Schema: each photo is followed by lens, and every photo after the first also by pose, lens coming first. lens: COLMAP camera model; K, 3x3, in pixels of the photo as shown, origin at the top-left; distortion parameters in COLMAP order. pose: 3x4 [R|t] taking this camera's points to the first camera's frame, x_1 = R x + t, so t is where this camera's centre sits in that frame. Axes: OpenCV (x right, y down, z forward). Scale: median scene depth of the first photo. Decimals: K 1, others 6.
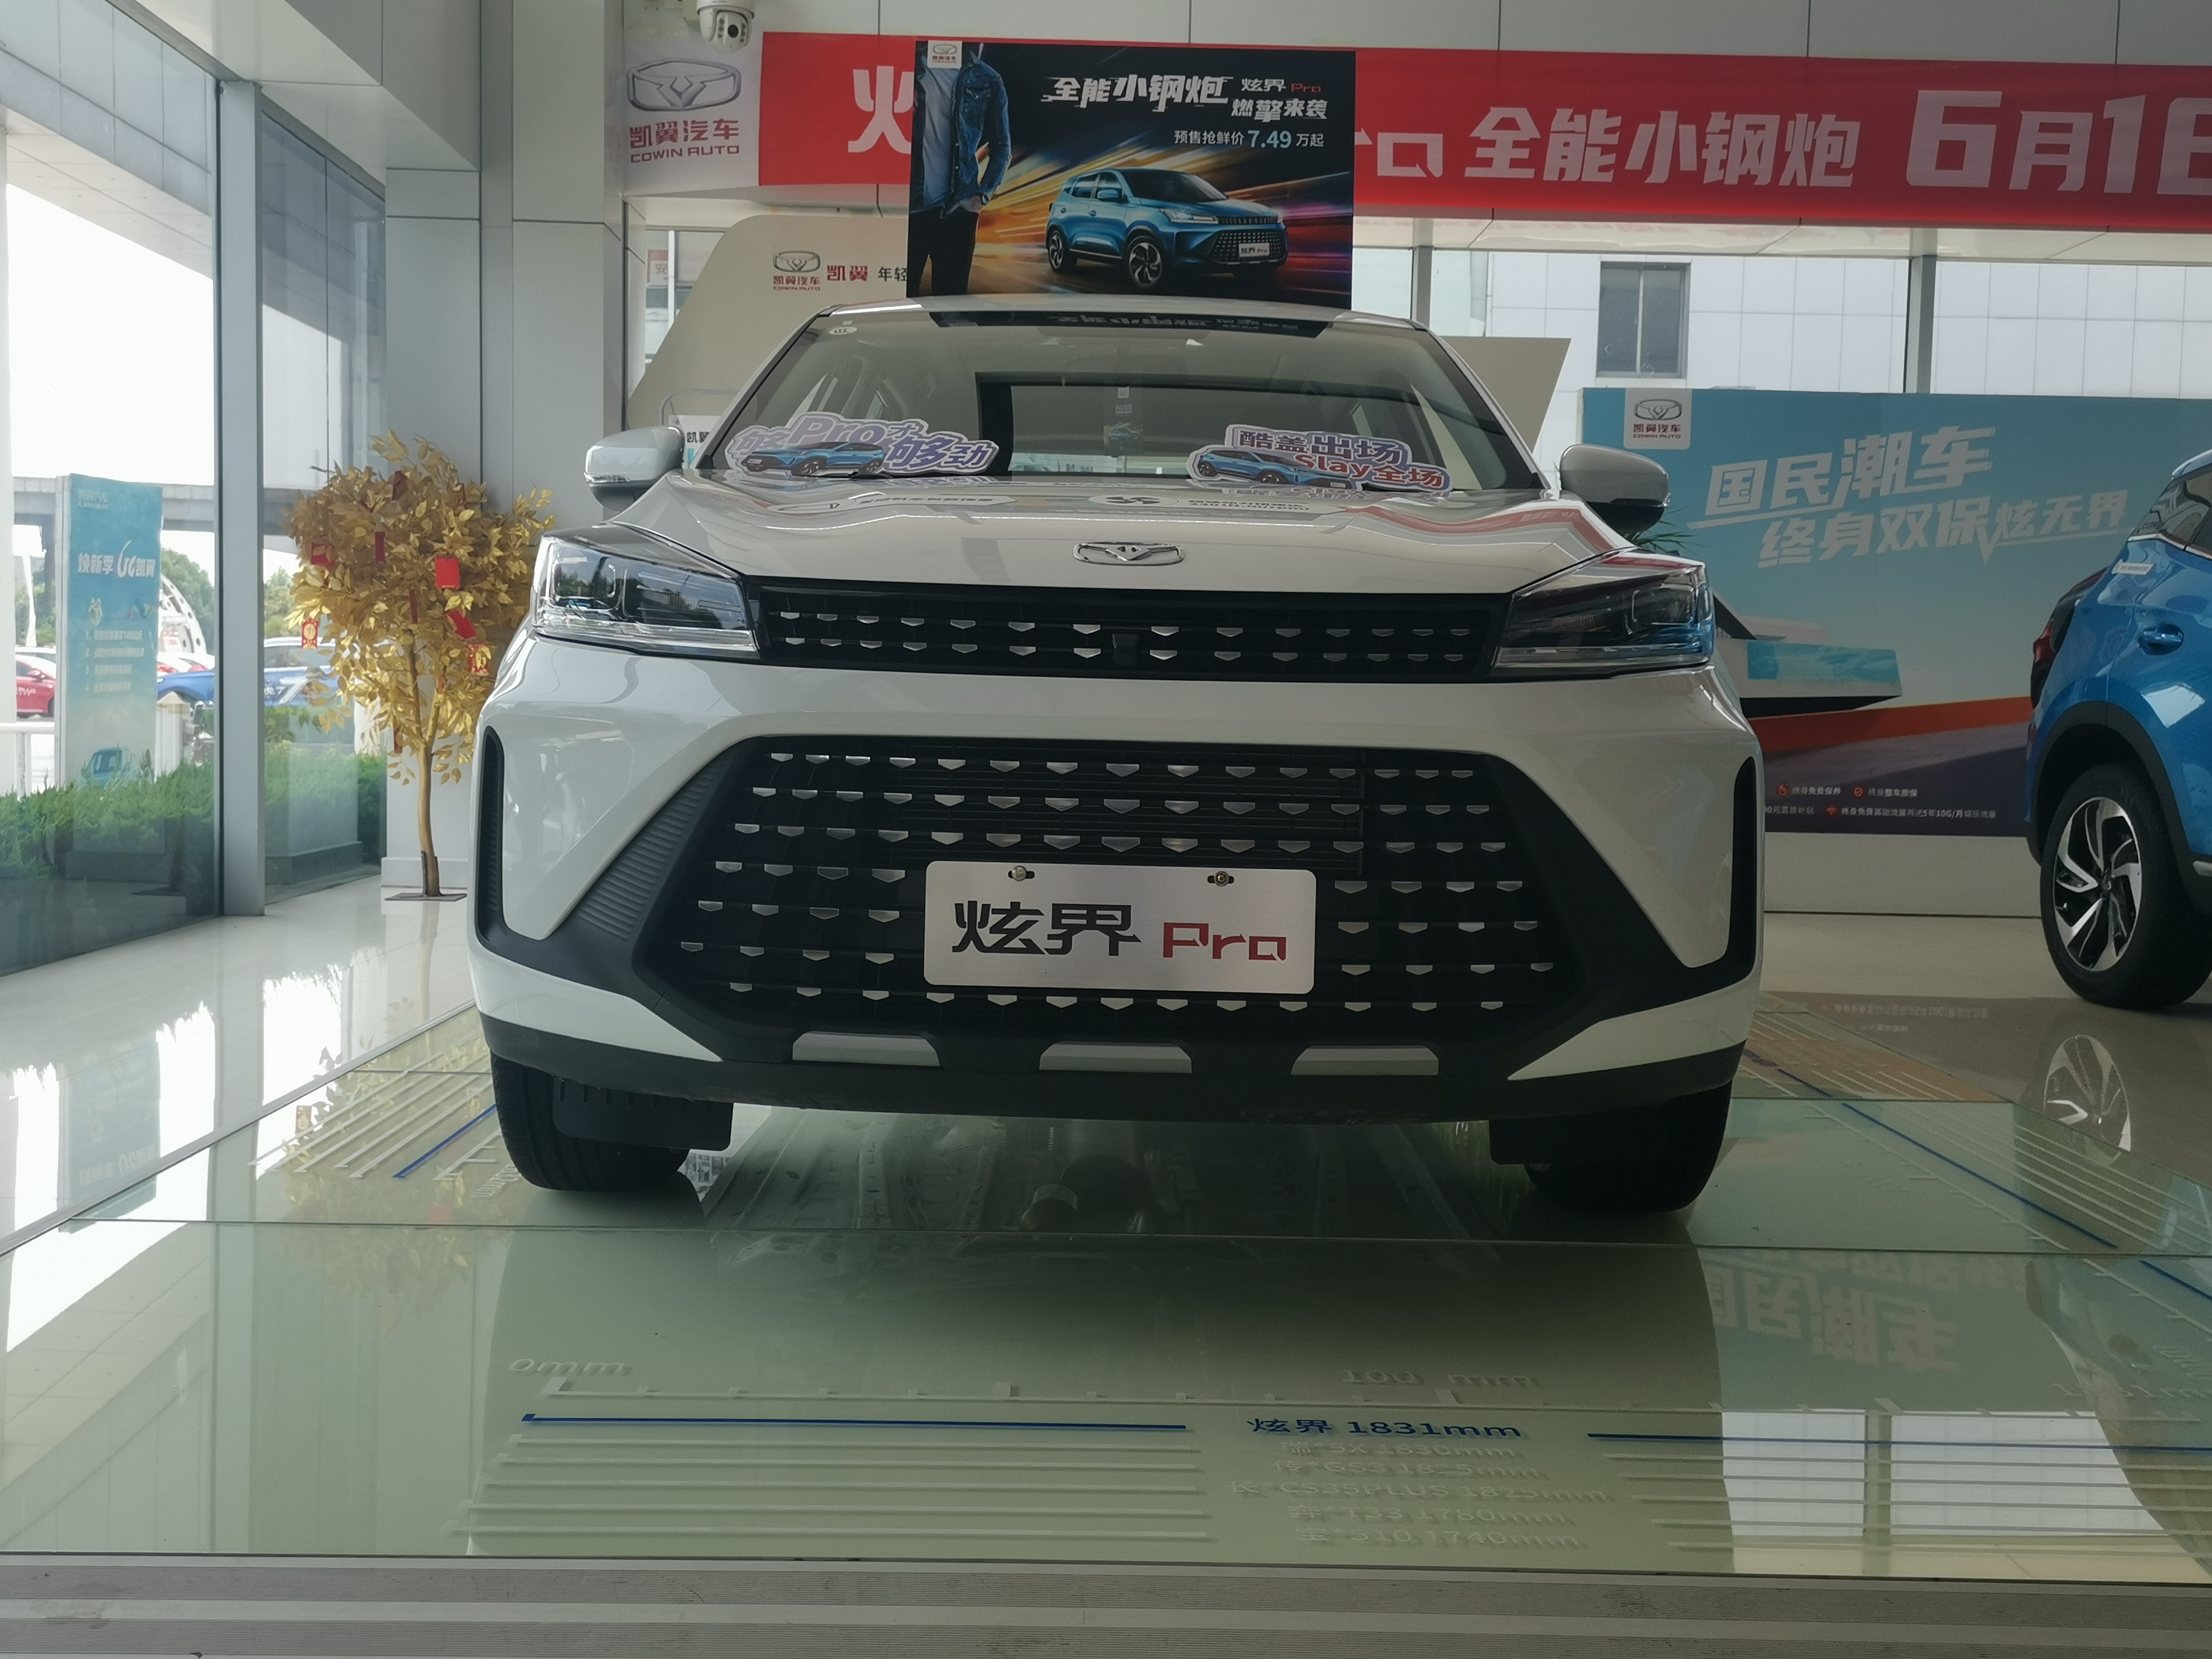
lens RADIAL K [[2076.7, 0, 1106.0], [0, 2076.7, 829.5], [0, 0, 1]] dist [0.036994, -0.000170]
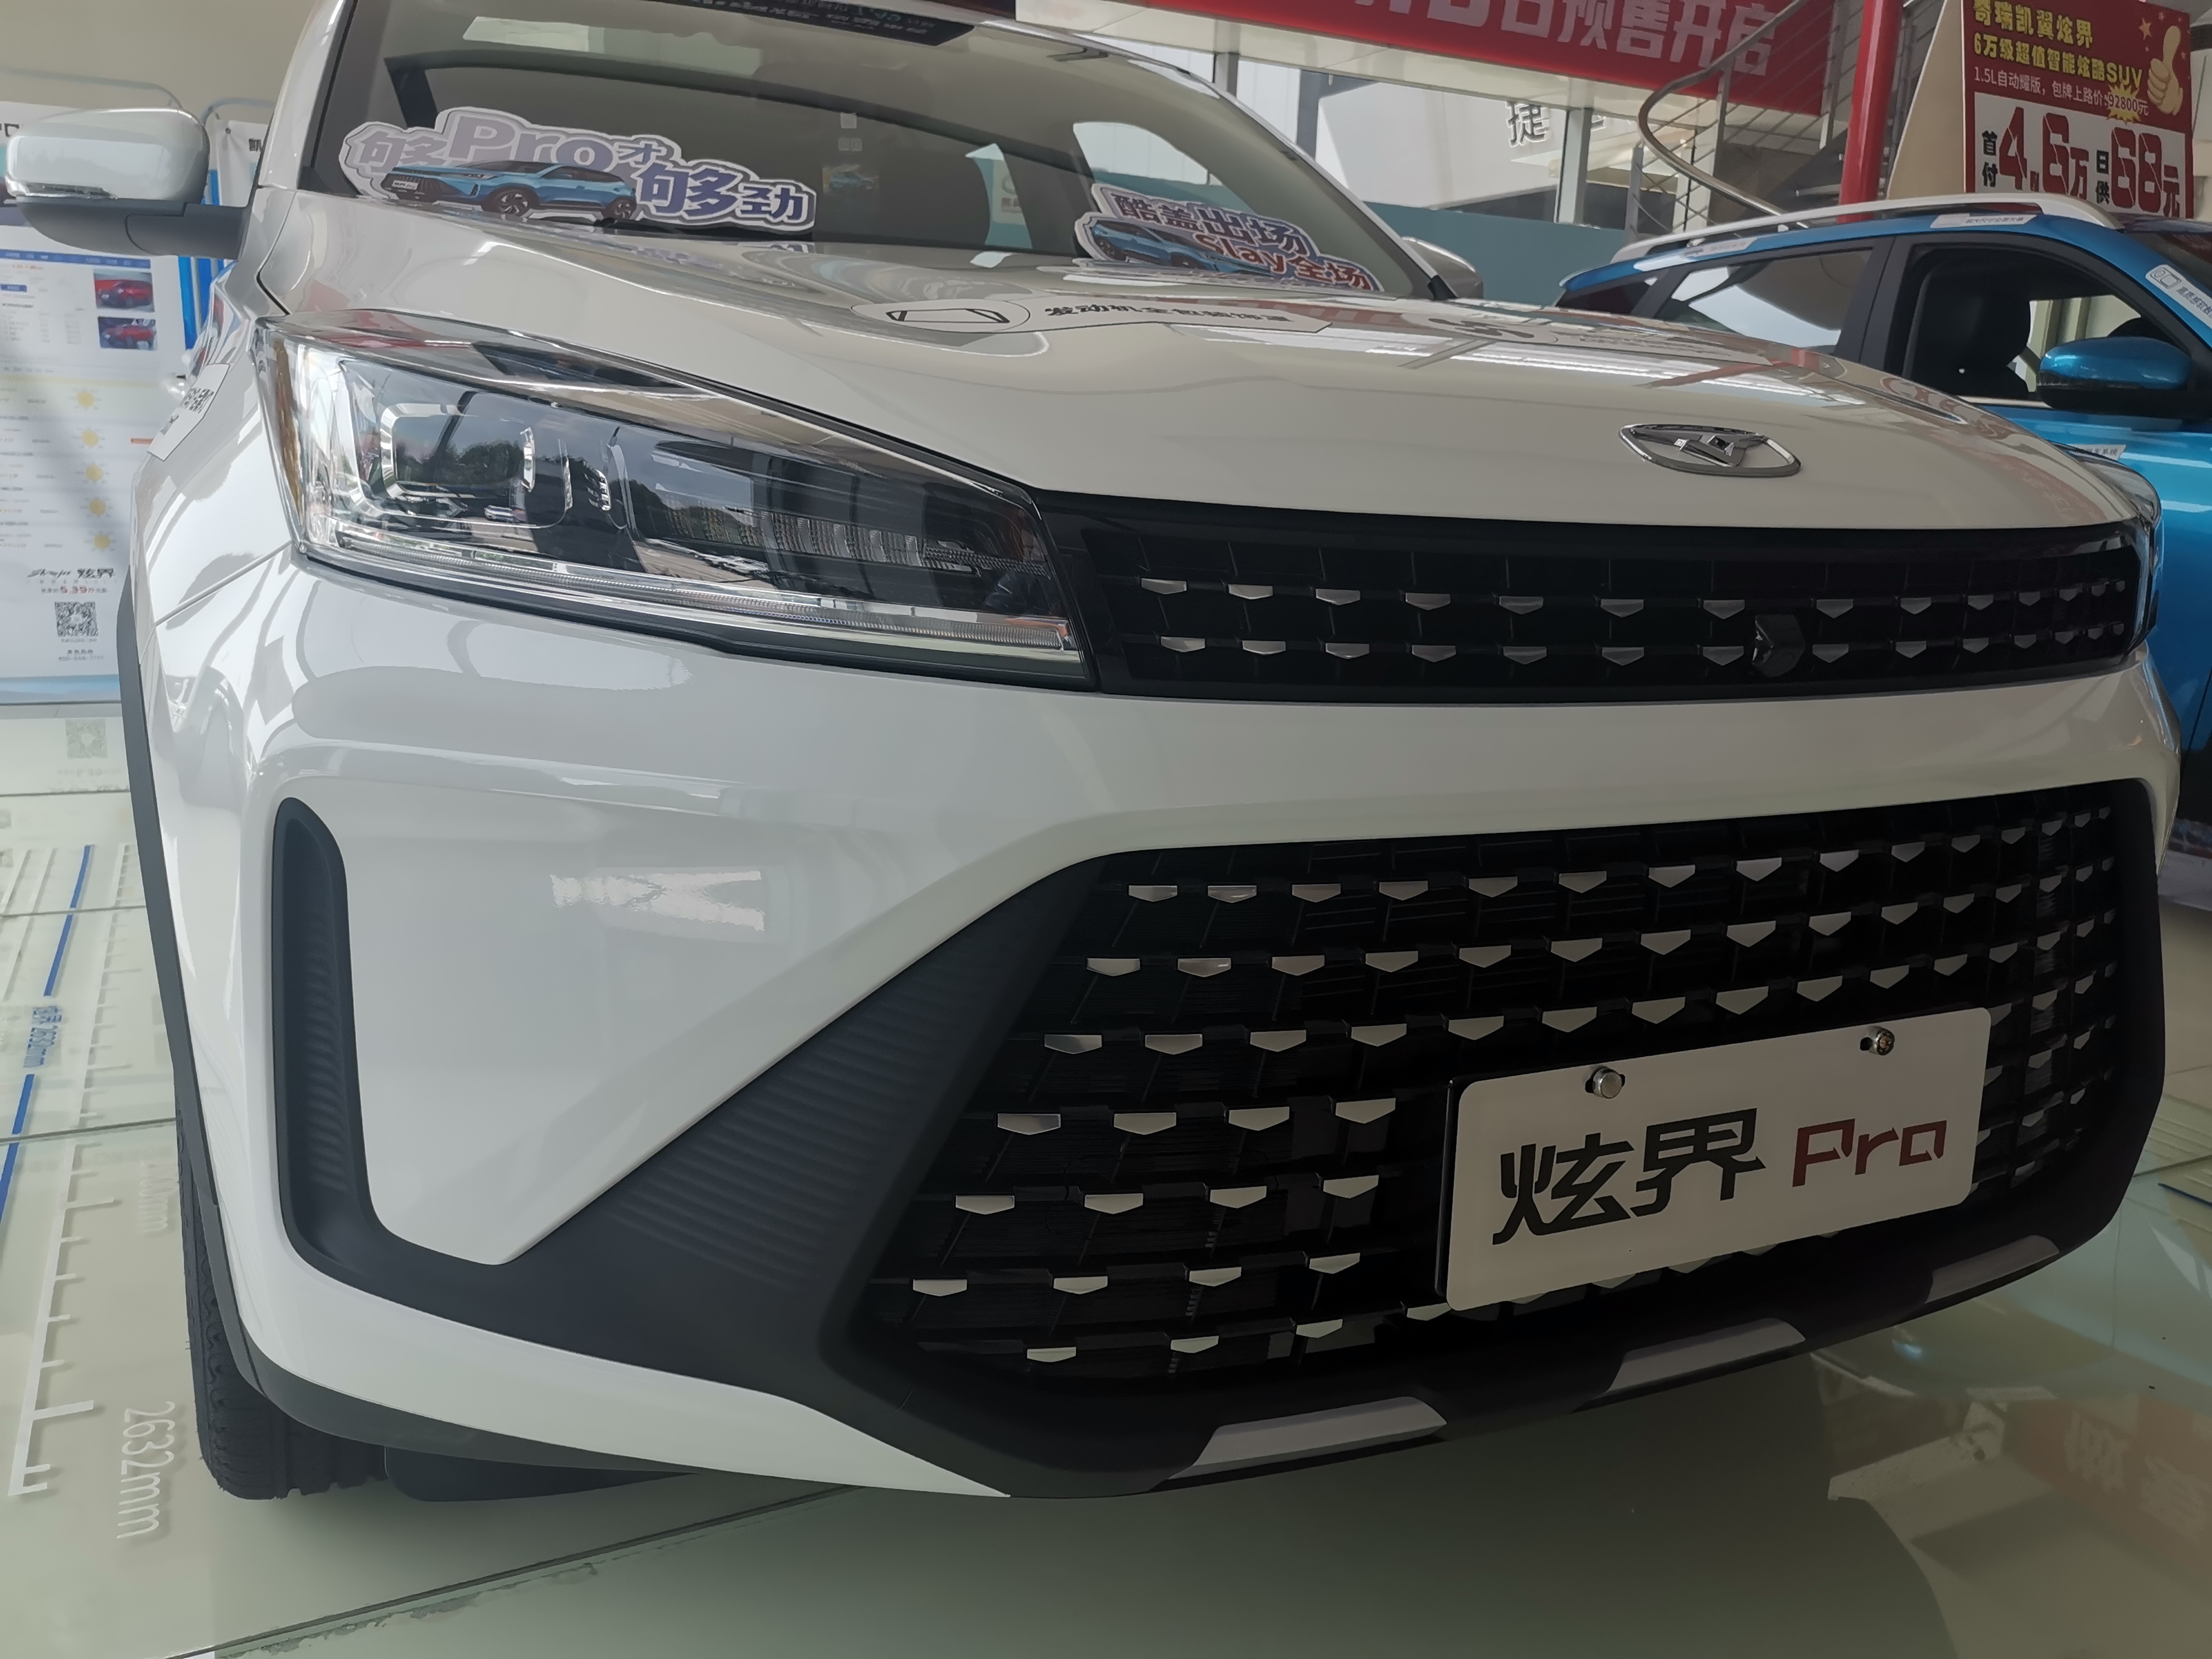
lens RADIAL K [[1728.6, 0, 1107.3], [0, 1728.6, 868.5], [0, 0, 1]] dist [0.032768, -0.005420]
pose [[0.903896, -0.089396, 0.418307, -0.333001], [0.011548, 0.982661, 0.185050, -0.114297], [-0.427597, -0.162435, 0.889256, 0.670568]]
